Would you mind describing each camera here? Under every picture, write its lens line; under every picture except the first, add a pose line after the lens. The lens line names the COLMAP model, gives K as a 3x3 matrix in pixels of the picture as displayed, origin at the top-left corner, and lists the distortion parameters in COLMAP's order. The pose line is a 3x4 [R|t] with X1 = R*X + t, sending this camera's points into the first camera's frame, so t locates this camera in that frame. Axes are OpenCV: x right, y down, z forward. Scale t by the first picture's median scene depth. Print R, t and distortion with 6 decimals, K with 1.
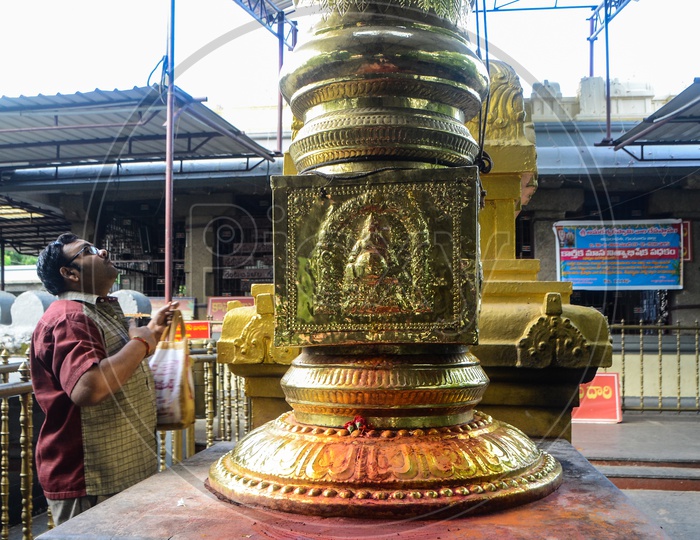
lens RADIAL K [[912.2, 0, 349.4], [0, 912.2, 344.5], [0, 0, 1]] dist [-0.098346, 0.052151]
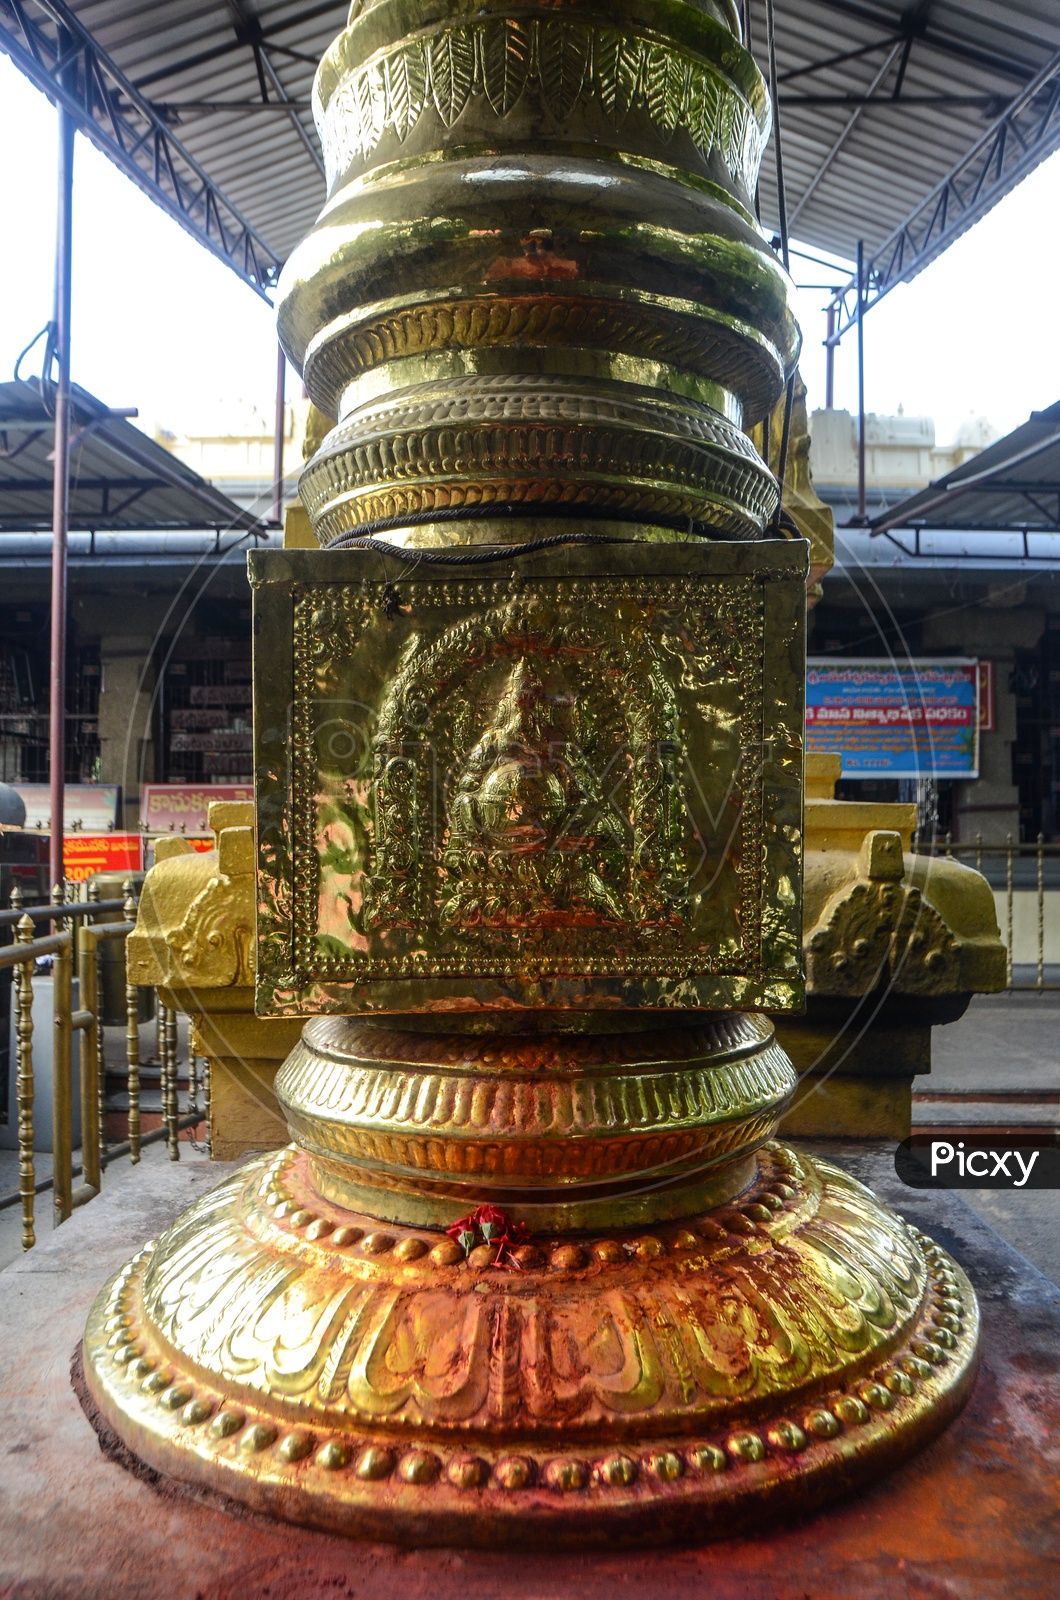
lens RADIAL K [[1170.5, 0, 530.0], [0, 1170.5, 800.0], [0, 0, 1]] dist [-0.126897, 0.108558]
pose [[0.990659, 0.003477, 0.136318, -0.036734], [-0.004259, 0.999976, 0.005446, -0.087224], [-0.136296, -0.005976, 0.990650, 0.518577]]
